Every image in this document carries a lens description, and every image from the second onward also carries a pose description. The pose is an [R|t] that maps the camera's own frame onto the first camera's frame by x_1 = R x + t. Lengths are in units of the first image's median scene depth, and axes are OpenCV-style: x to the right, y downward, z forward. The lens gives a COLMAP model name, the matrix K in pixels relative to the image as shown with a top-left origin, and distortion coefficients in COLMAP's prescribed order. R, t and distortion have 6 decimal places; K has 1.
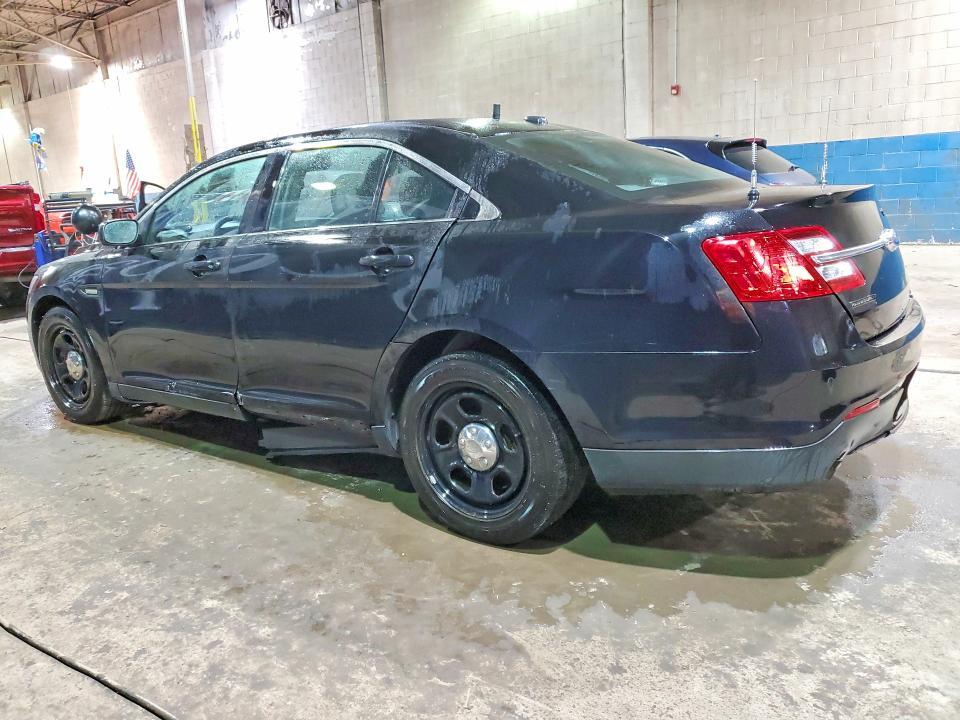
lens RADIAL K [[715.9, 0, 480.0], [0, 715.9, 360.0], [0, 0, 1]] dist [0.000576, 0.000857]
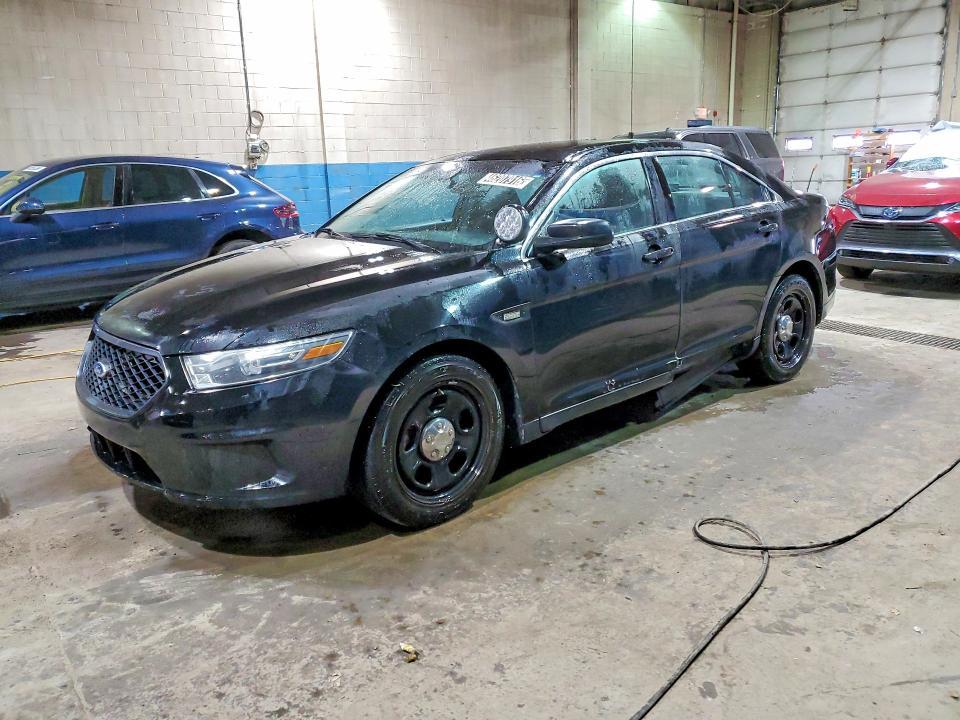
lens RADIAL K [[684.2, 0, 480.0], [0, 684.2, 360.0], [0, 0, 1]] dist [0.006398, 0.001872]
pose [[0.269178, -0.207867, 0.940391, -1.270184], [0.242737, 0.959551, 0.142621, -0.163448], [-0.931999, 0.189877, 0.308747, 0.815970]]
